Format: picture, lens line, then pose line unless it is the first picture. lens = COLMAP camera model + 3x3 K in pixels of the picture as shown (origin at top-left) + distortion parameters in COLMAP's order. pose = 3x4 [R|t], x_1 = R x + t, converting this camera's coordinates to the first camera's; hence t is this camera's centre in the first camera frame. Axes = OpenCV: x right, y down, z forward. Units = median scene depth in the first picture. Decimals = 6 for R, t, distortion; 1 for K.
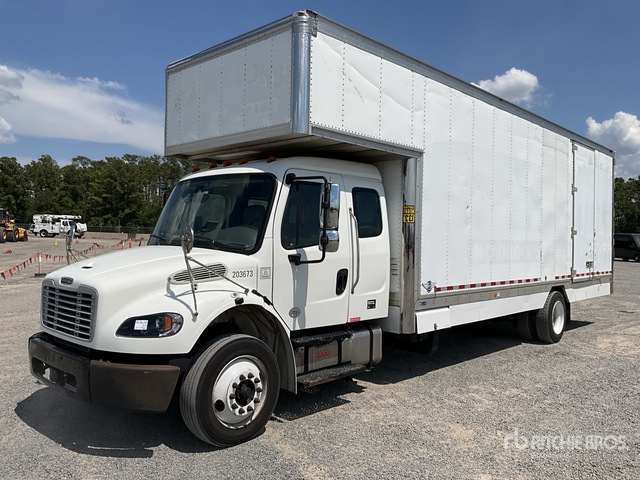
lens RADIAL K [[550.3, 0, 314.6], [0, 550.3, 232.0], [0, 0, 1]] dist [0.040528, -0.035157]
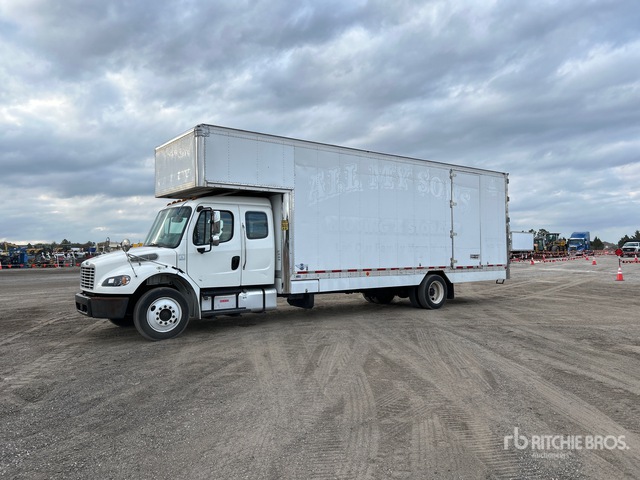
lens RADIAL K [[491.2, 0, 325.7], [0, 491.2, 238.6], [0, 0, 1]] dist [0.065910, -0.045226]
pose [[0.987738, -0.026675, -0.153825, 0.624063], [0.025360, 0.999623, -0.010506, 0.034270], [0.154048, 0.006476, 0.988042, -0.605844]]
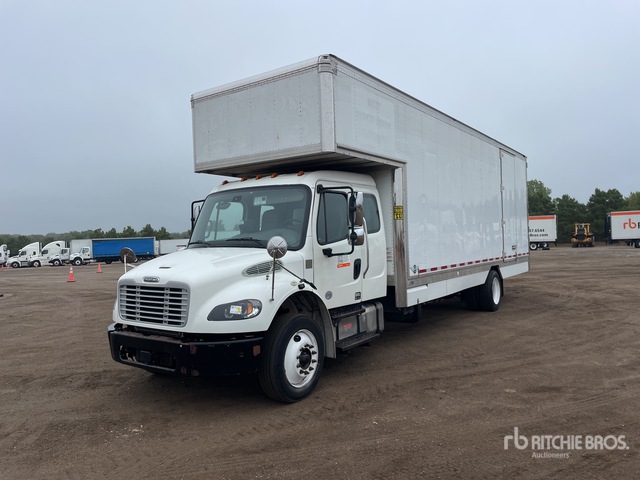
lens RADIAL K [[491.2, 0, 315.5], [0, 491.2, 238.5], [0, 0, 1]] dist [0.065910, -0.045226]
pose [[0.989556, -0.045388, 0.136819, -0.202578], [0.043110, 0.998879, 0.019562, -0.005851], [-0.137553, -0.013459, 0.990403, -0.103839]]
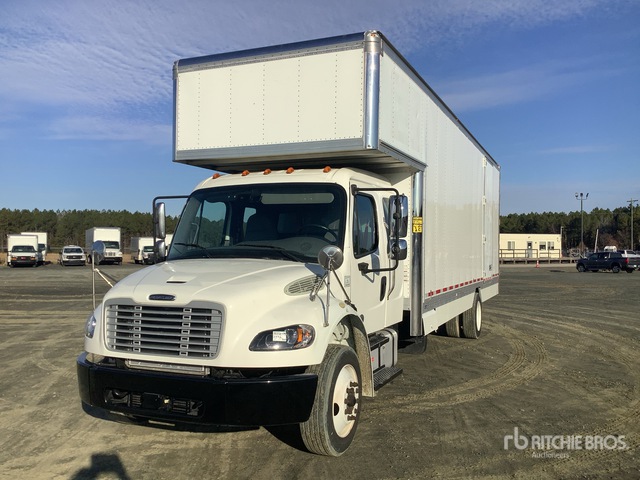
lens RADIAL K [[598.8, 0, 319.2], [0, 598.8, 237.9], [0, 0, 1]] dist [0.012428, 0.000000]
pose [[0.942969, -0.009542, 0.332743, -0.458158], [0.010553, 0.999944, -0.001232, -0.006141], [-0.332712, 0.004673, 0.943017, -0.033429]]
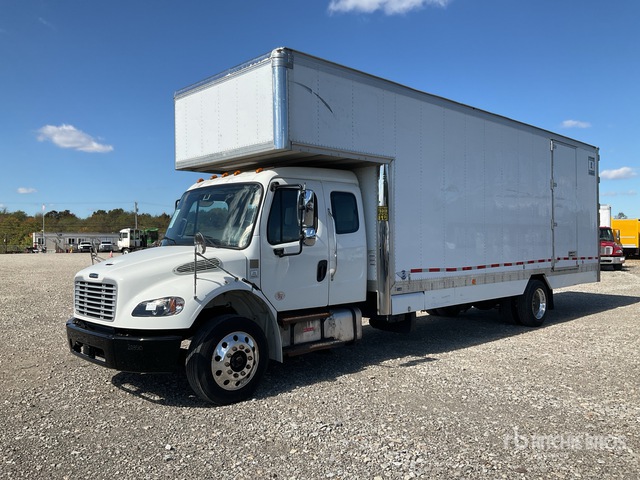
lens RADIAL K [[550.3, 0, 323.6], [0, 550.3, 233.7], [0, 0, 1]] dist [0.040528, -0.035157]
pose [[0.998916, -0.030862, -0.034852, 0.099059], [0.030831, 0.999524, -0.001433, 0.011462], [0.034880, 0.000356, 0.999391, -0.193390]]
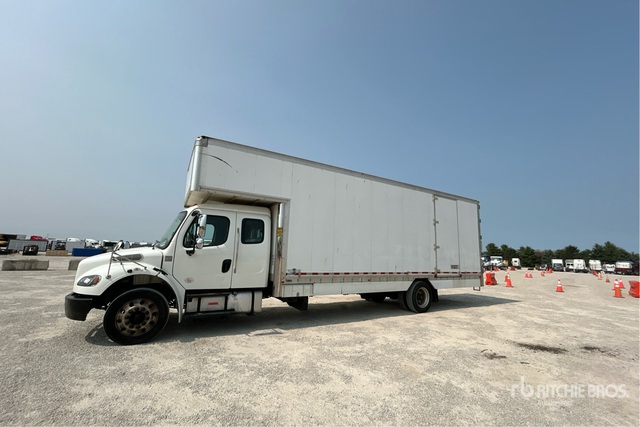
lens RADIAL K [[257.9, 0, 314.7], [0, 257.9, 214.5], [0, 0, 1]] dist [0.006201, 0.000135]
pose [[0.955385, -0.016065, -0.294925, 0.638957], [-0.021897, 0.991919, -0.124966, 0.017143], [0.294550, 0.125849, 0.947313, 0.210591]]
